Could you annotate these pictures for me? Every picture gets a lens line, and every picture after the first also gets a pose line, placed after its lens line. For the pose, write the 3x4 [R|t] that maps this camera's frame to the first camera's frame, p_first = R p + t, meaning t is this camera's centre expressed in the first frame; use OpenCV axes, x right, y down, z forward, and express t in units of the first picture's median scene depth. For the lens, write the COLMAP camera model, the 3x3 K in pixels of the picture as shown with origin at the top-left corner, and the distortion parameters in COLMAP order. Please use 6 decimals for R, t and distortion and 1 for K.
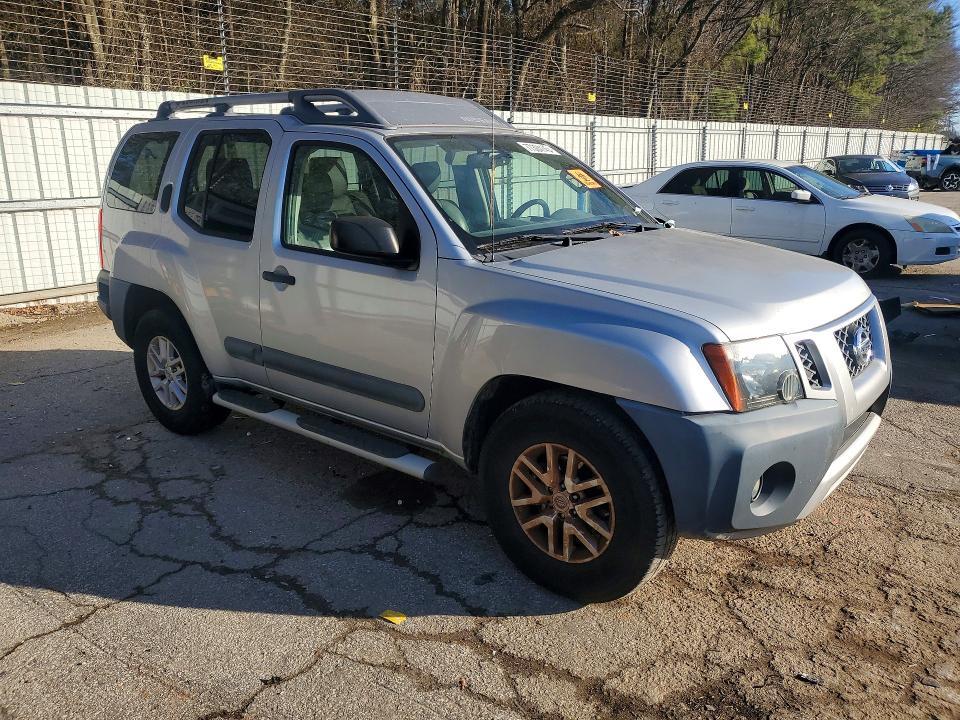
lens RADIAL K [[755.5, 0, 480.0], [0, 755.5, 360.0], [0, 0, 1]] dist [0.003438, -0.000126]
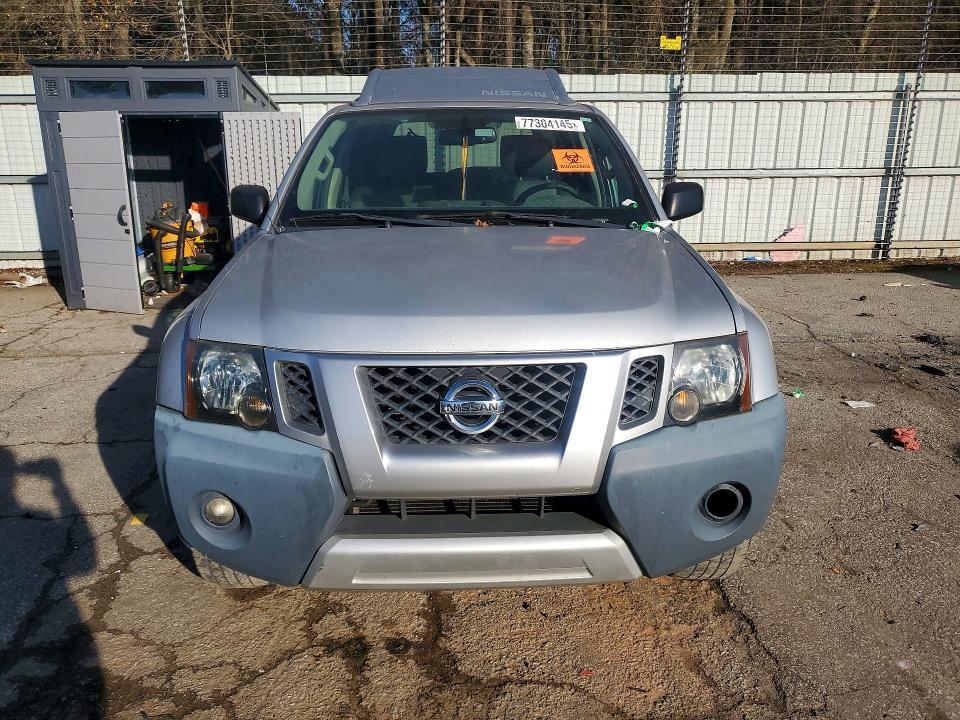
lens RADIAL K [[755.5, 0, 480.0], [0, 755.5, 360.0], [0, 0, 1]] dist [0.003438, -0.000126]
pose [[0.651082, 0.211281, -0.729008, 0.747228], [-0.196339, 0.974667, 0.107126, -0.097569], [0.733173, 0.073385, 0.676071, 0.405609]]
